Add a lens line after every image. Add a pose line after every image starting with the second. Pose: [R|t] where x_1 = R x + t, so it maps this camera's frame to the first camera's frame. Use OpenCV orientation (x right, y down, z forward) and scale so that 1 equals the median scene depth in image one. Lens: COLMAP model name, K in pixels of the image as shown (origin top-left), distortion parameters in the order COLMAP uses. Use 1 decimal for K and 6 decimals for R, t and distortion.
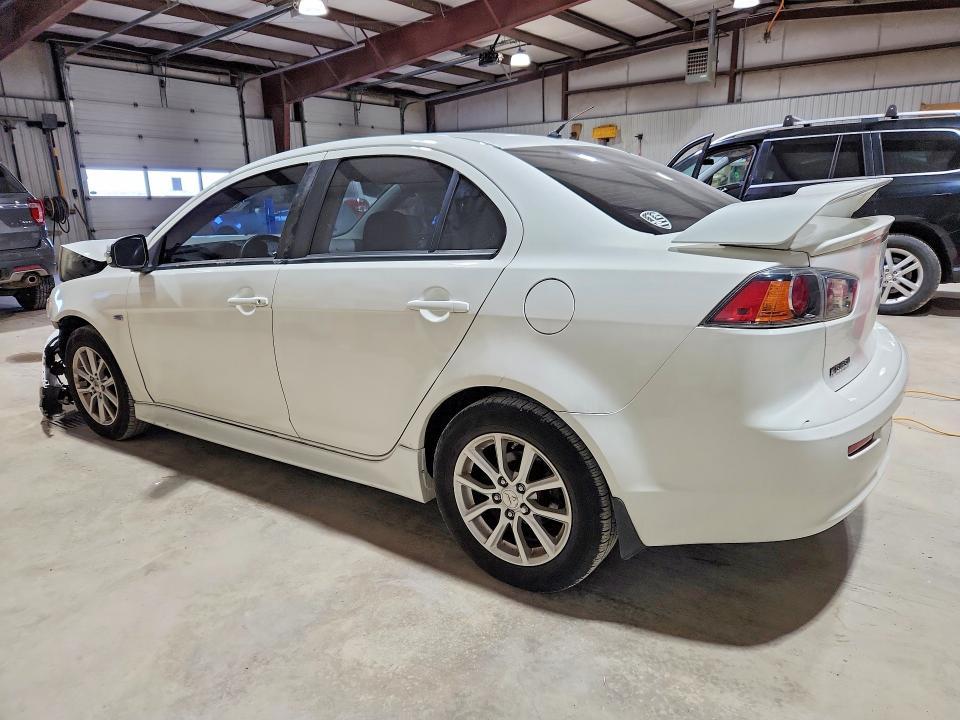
lens RADIAL K [[673.8, 0, 481.8], [0, 673.8, 361.9], [0, 0, 1]] dist [0.032051, -0.014541]
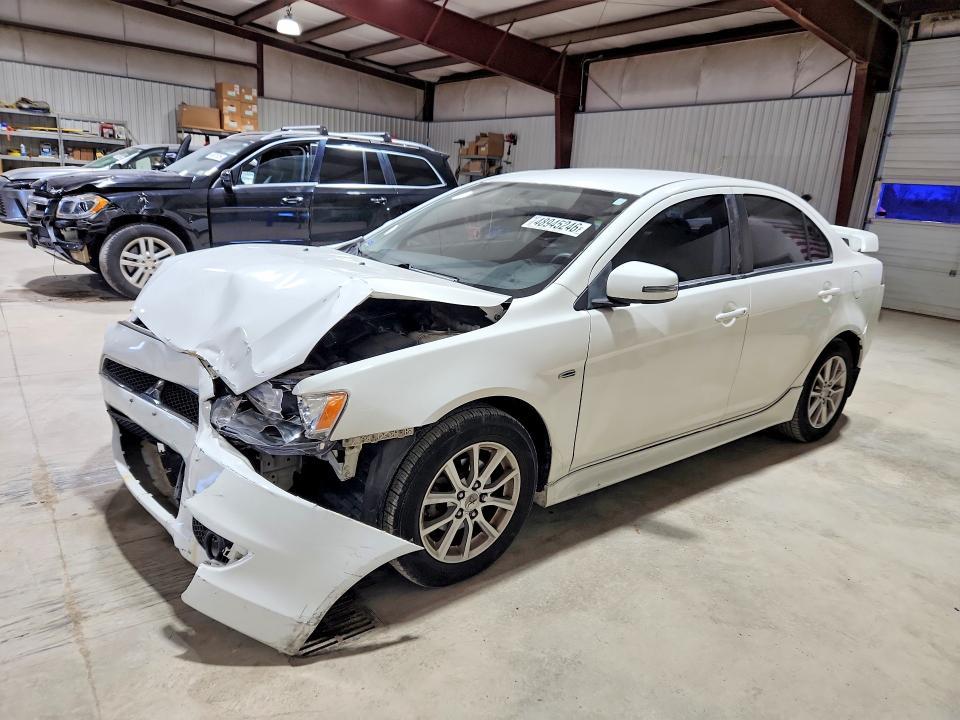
lens RADIAL K [[673.8, 0, 480.1], [0, 673.8, 360.7], [0, 0, 1]] dist [0.032051, -0.014541]
pose [[0.254641, -0.196264, 0.946910, -1.538645], [0.161935, 0.974016, 0.158335, -0.260574], [-0.953381, 0.113019, 0.279807, 1.083326]]
